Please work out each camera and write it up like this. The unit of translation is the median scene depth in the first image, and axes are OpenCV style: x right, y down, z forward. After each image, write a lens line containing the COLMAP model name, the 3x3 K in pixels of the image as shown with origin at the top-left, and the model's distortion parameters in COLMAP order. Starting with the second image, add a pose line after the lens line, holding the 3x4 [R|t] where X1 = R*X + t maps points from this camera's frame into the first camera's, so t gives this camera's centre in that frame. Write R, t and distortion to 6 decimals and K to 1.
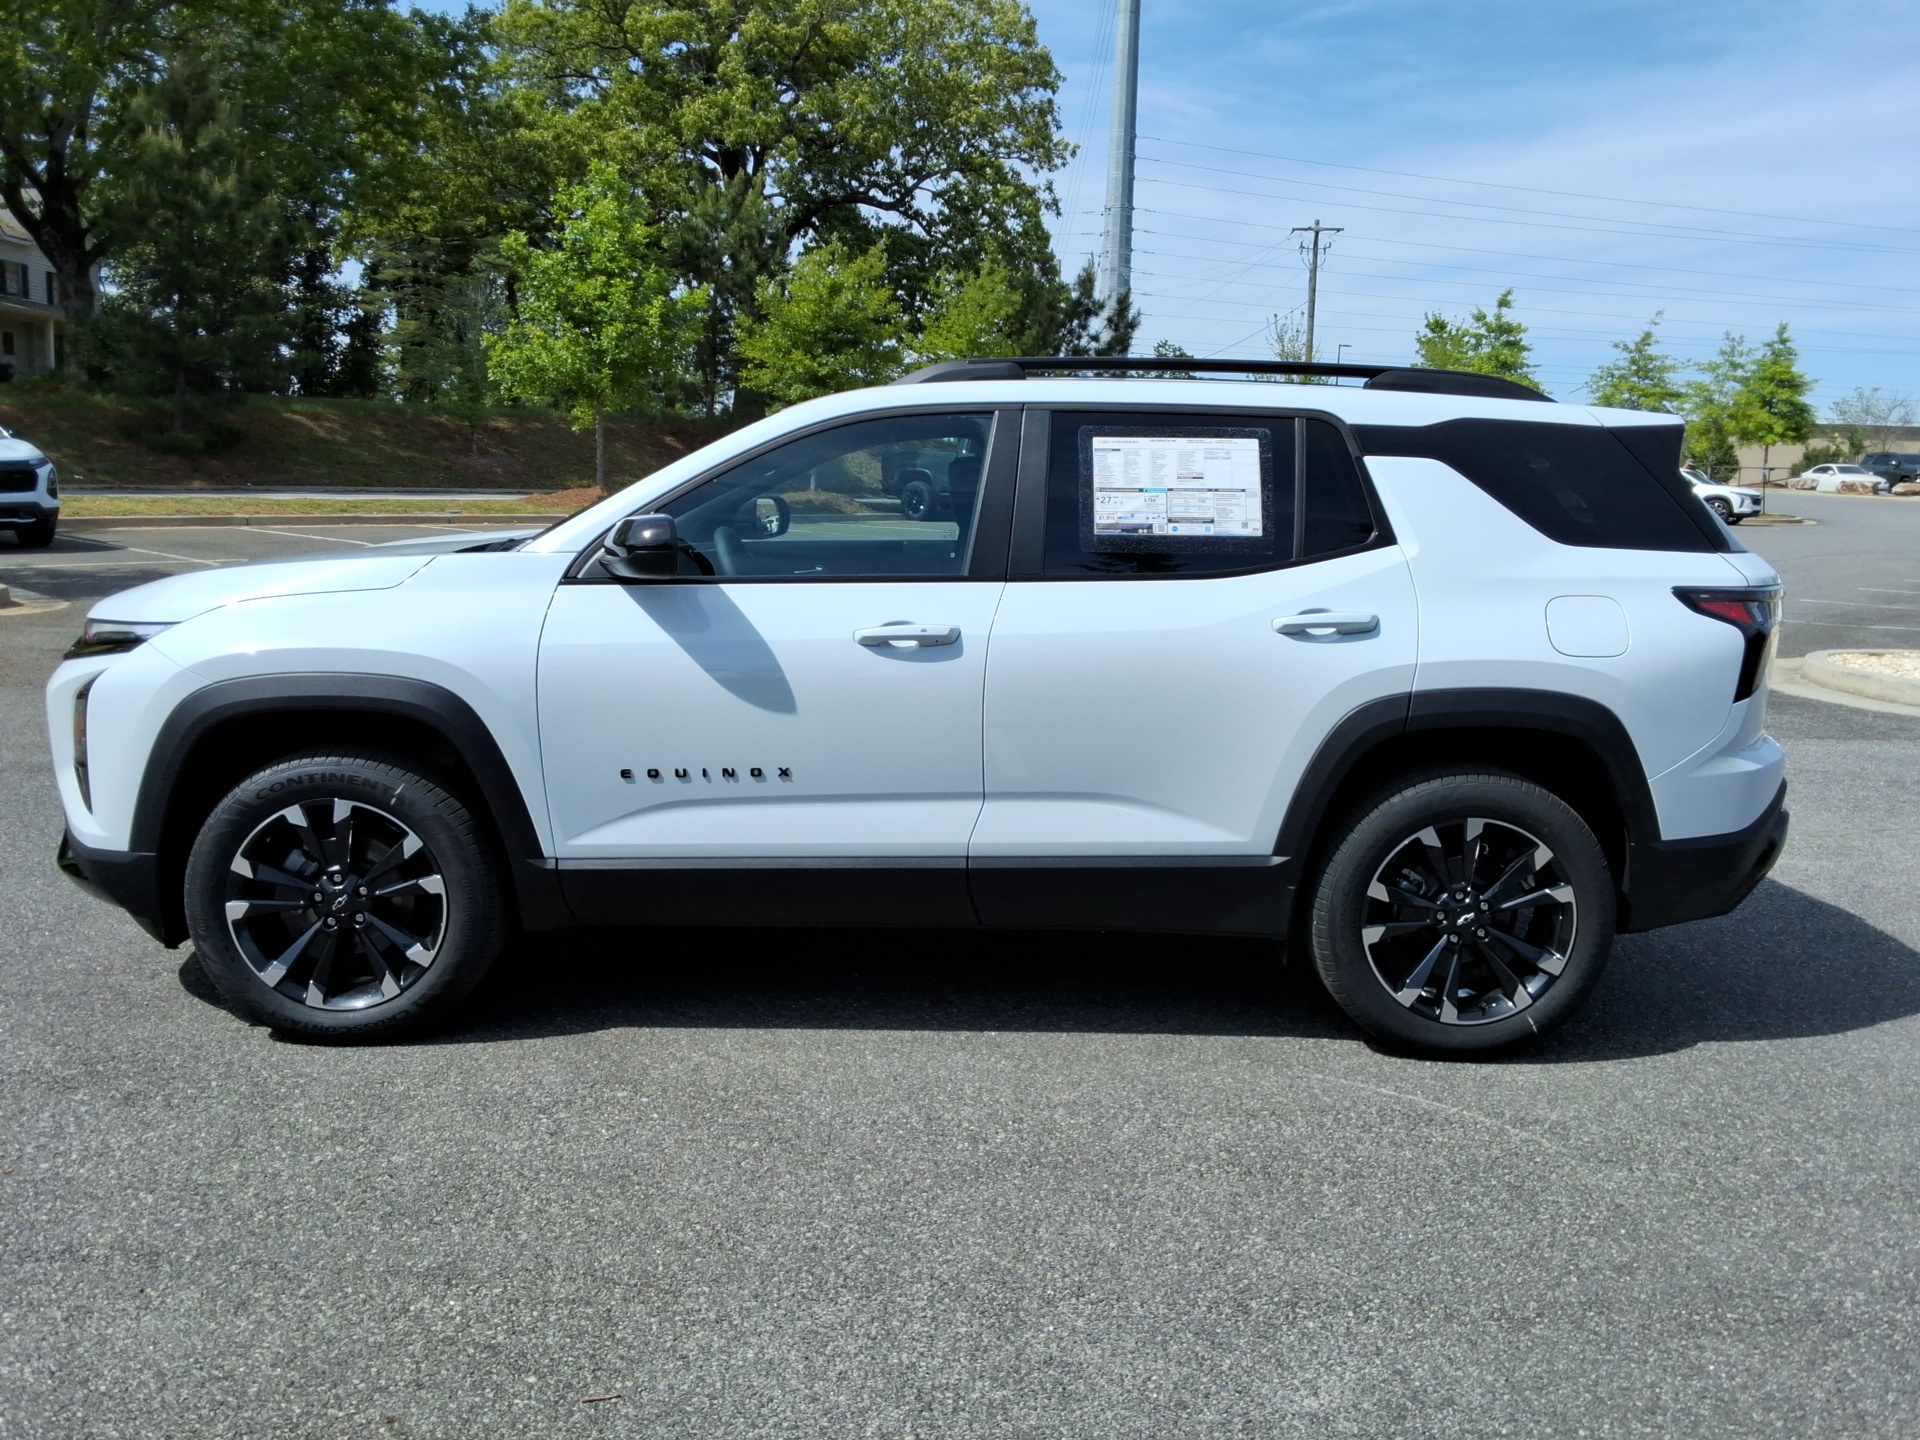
lens RADIAL K [[1587.4, 0, 947.5], [0, 1587.4, 693.1], [0, 0, 1]] dist [0.086375, -0.126645]
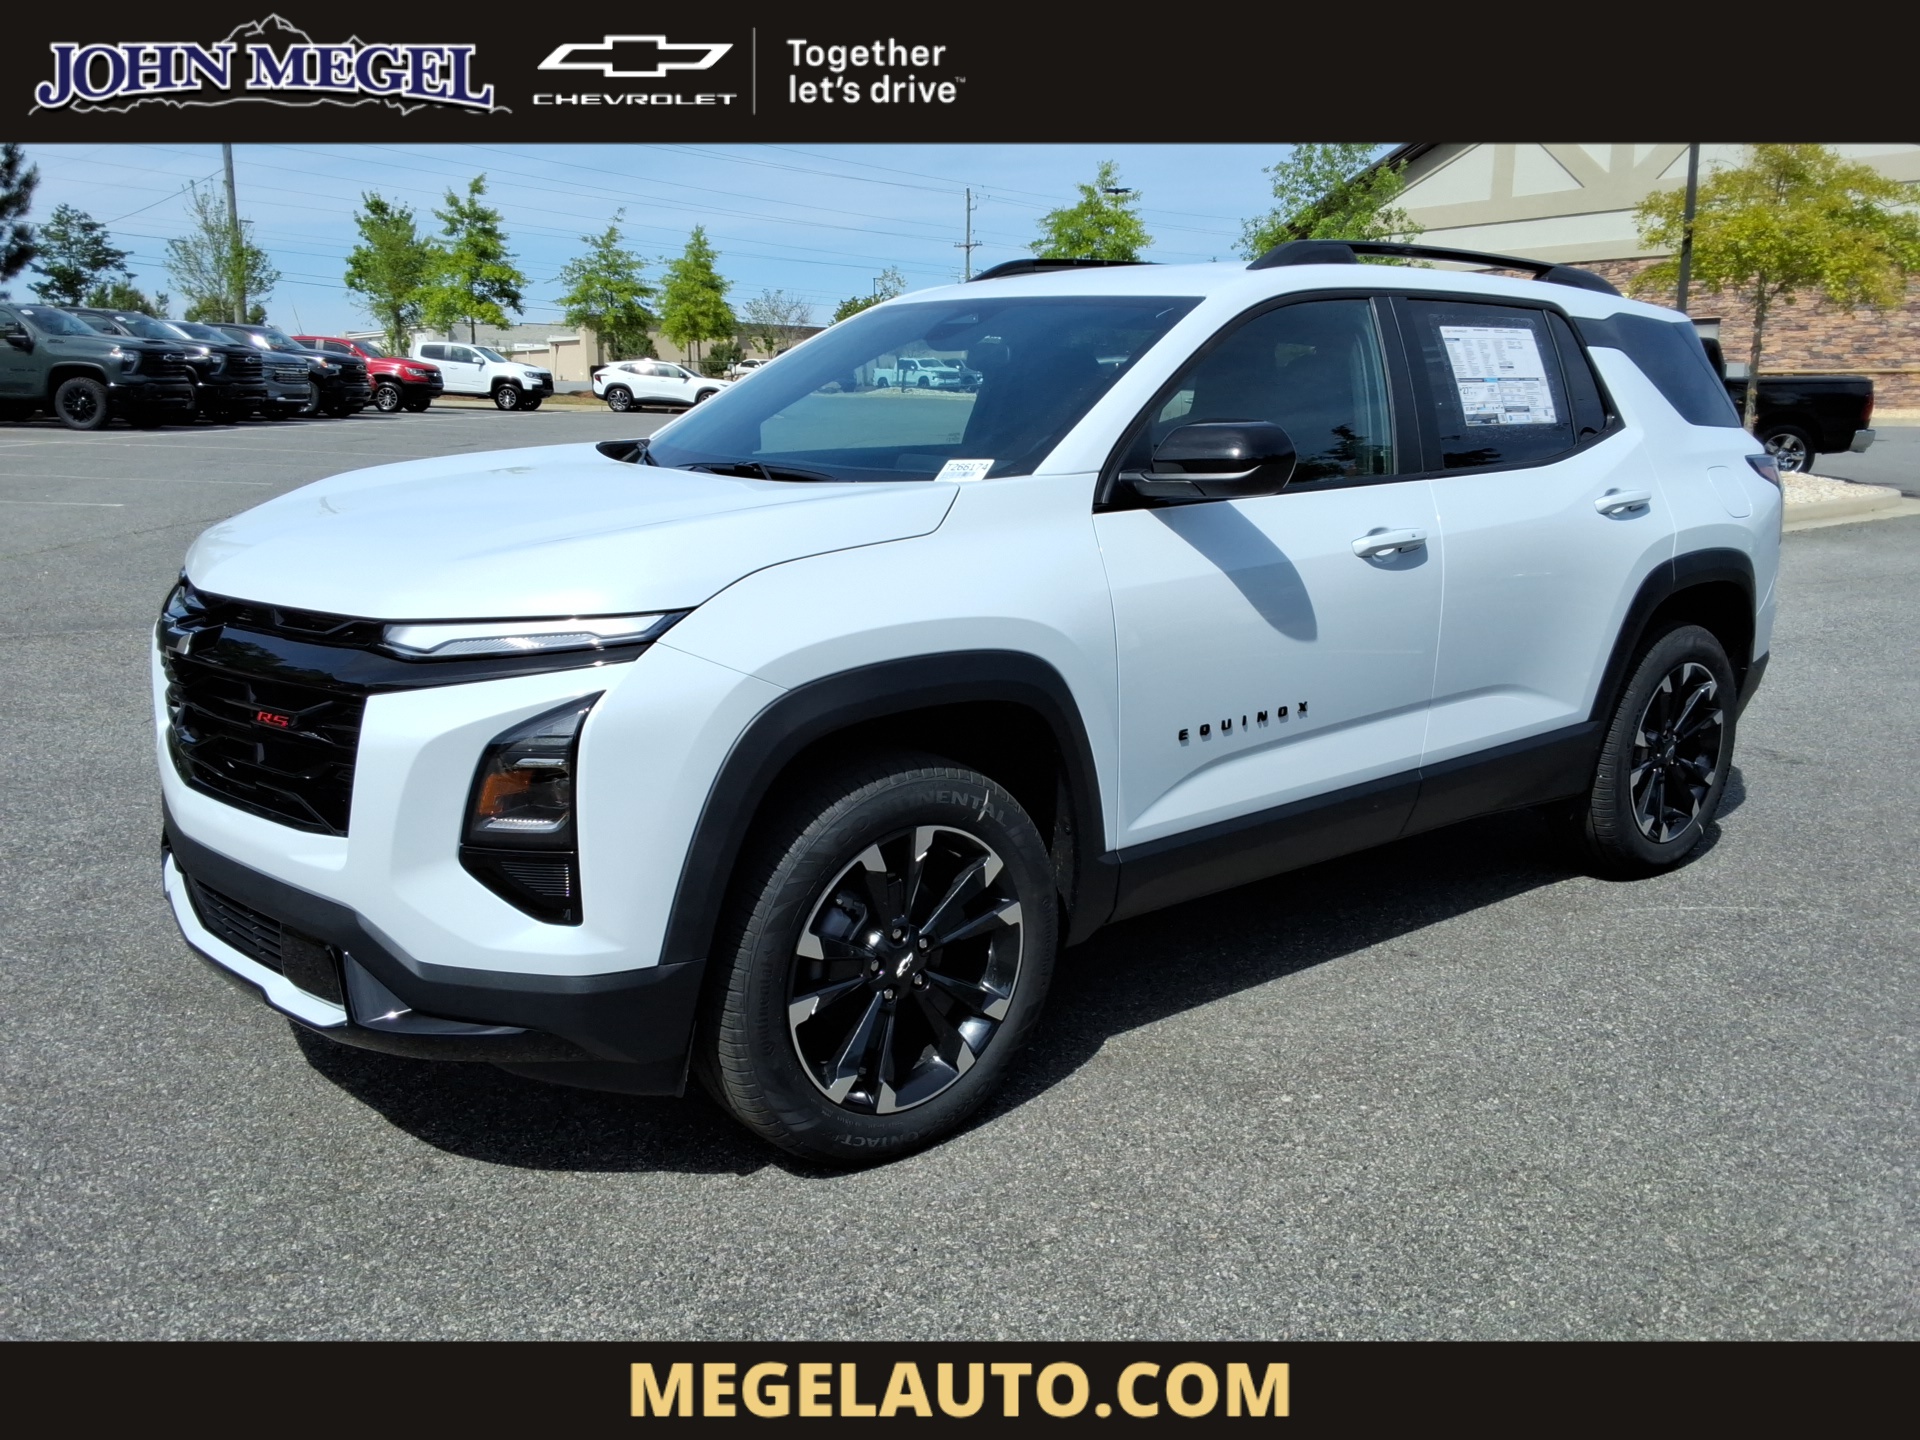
lens RADIAL K [[1587.4, 0, 968.1], [0, 1587.4, 724.5], [0, 0, 1]] dist [0.086375, -0.126645]
pose [[0.766203, -0.144250, 0.626198, -0.095443], [0.091213, 0.989026, 0.116224, -0.007253], [-0.636092, -0.031934, 0.770952, 0.050863]]
